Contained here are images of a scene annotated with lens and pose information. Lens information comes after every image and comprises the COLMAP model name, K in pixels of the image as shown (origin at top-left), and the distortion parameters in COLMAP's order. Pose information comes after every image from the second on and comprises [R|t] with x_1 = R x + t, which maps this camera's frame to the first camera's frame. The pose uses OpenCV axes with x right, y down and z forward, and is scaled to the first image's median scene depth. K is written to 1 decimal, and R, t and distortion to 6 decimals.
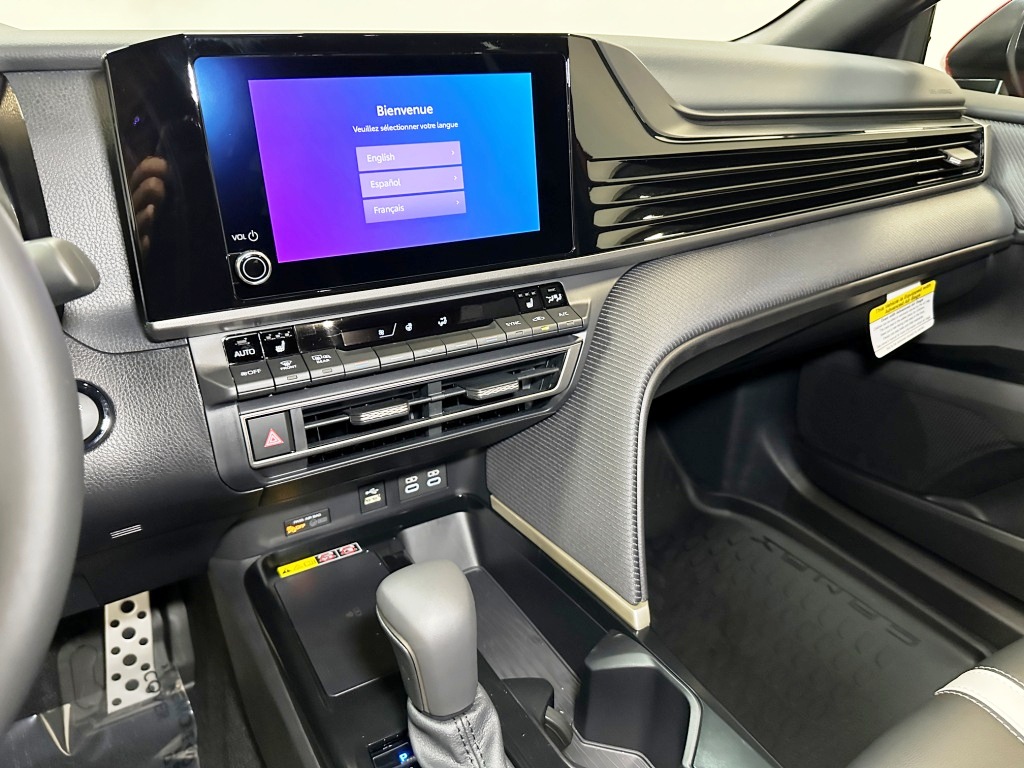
lens RADIAL K [[750.0, 0, 515.2], [0, 750.0, 364.7], [0, 0, 1]] dist [0.059906, -0.088137]
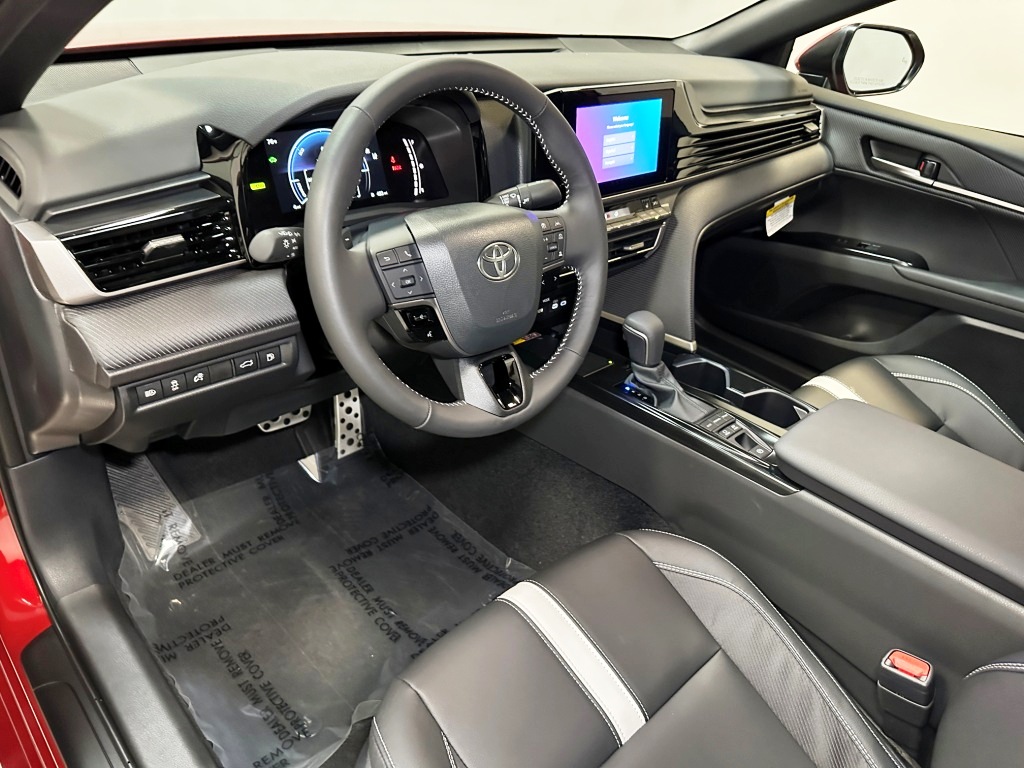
lens RADIAL K [[730.3, 0, 512.0], [0, 730.3, 384.0], [0, 0, 1]] dist [-0.008296, -0.005680]
pose [[0.974031, -0.049005, 0.221047, -0.730114], [0.014945, 0.988082, 0.153199, 0.084422], [-0.225920, -0.145917, 0.963155, -0.861695]]
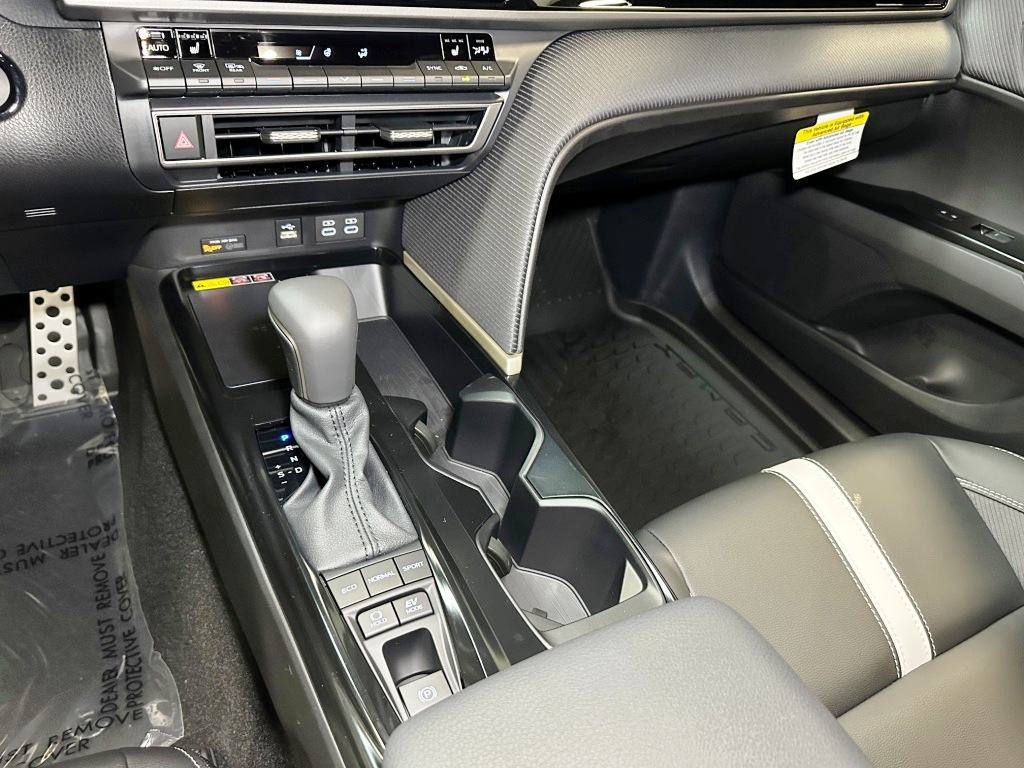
lens RADIAL K [[758.3, 0, 512.0], [0, 758.3, 384.0], [0, 0, 1]] dist [0.013005, -0.016371]
pose [[0.987258, 0.139354, 0.076830, 0.068670], [-0.155009, 0.951341, 0.266312, 0.050682], [-0.035980, -0.274828, 0.960820, -0.085265]]
